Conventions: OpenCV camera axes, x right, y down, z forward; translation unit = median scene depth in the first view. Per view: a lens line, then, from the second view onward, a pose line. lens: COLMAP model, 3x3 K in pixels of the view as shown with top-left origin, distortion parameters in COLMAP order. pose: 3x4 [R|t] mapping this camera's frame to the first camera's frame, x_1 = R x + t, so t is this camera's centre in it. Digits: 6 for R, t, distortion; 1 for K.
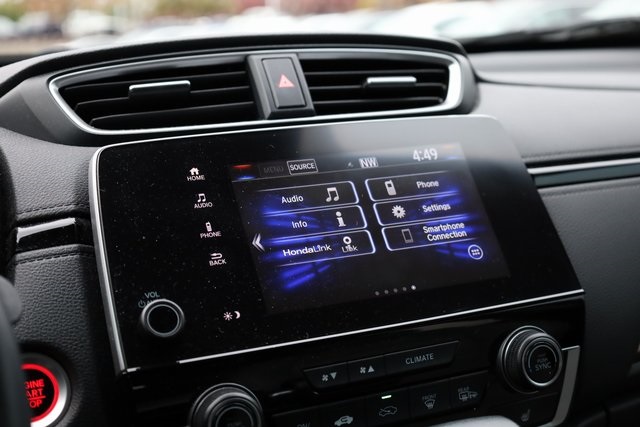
lens RADIAL K [[966.6, 0, 321.1], [0, 966.6, 214.0], [0, 0, 1]] dist [0.029982, 0.000000]
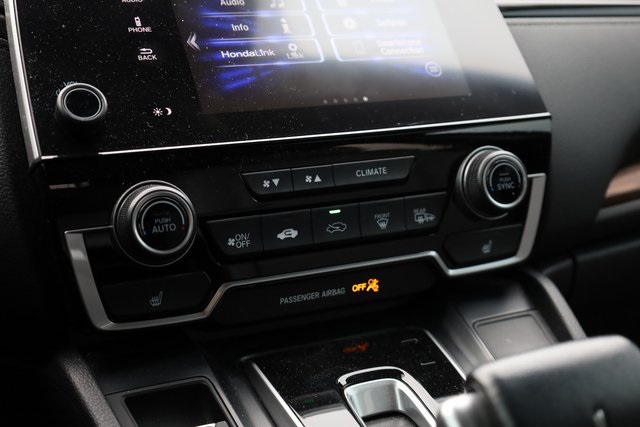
lens RADIAL K [[966.6, 0, 319.5], [0, 966.6, 212.0], [0, 0, 1]] dist [0.029982, 0.000000]
pose [[0.999459, 0.000997, 0.032877, 0.022933], [-0.001144, 0.999989, 0.004459, 0.183104], [-0.032873, -0.004494, 0.999449, 0.090995]]
